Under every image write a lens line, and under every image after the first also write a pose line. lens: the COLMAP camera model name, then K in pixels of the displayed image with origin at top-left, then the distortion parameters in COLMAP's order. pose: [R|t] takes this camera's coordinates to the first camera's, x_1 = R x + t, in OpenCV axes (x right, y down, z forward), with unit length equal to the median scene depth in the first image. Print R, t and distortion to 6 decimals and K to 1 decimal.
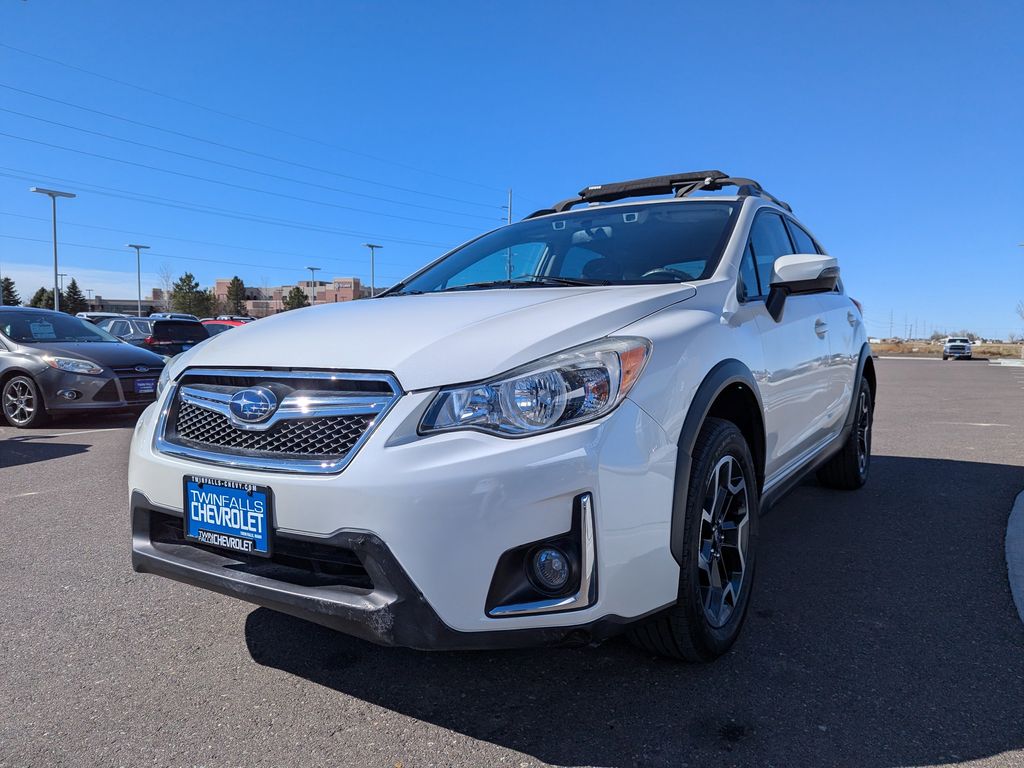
lens RADIAL K [[730.7, 0, 512.0], [0, 730.7, 384.0], [0, 0, 1]] dist [0.022614, -0.001435]
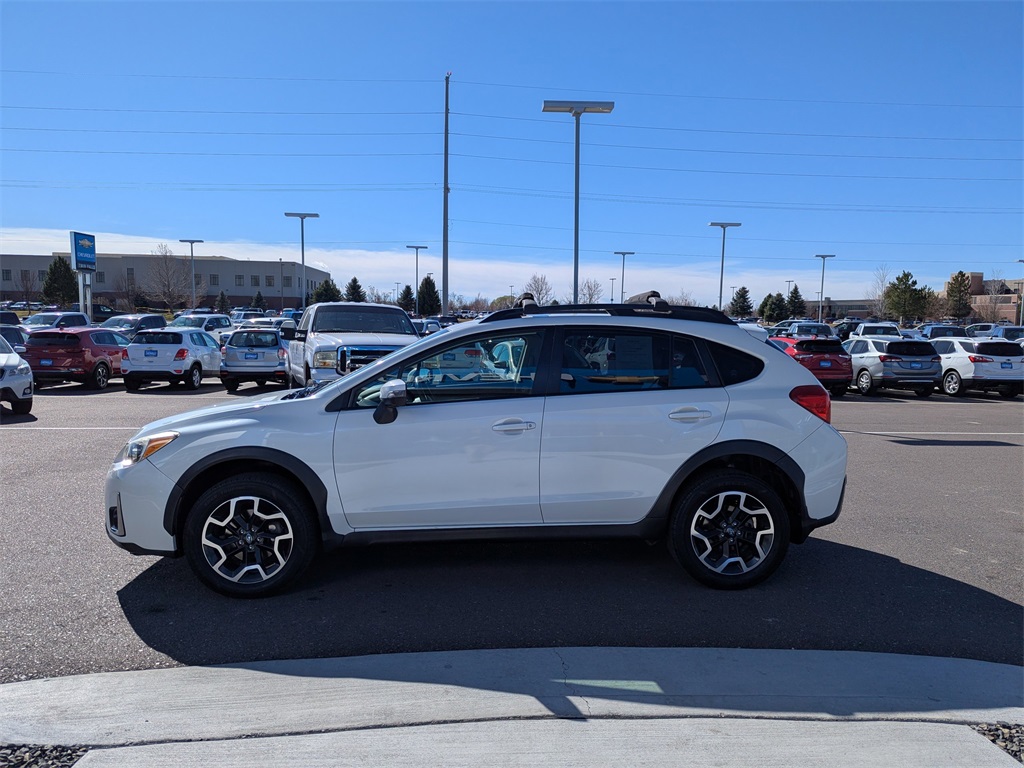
lens RADIAL K [[721.3, 0, 512.0], [0, 721.3, 384.0], [0, 0, 1]] dist [-0.004649, -0.005136]
pose [[0.595968, 0.057969, -0.800913, 2.611208], [-0.053896, 0.998029, 0.032131, -0.350009], [0.801198, 0.024017, 0.597918, 0.484239]]
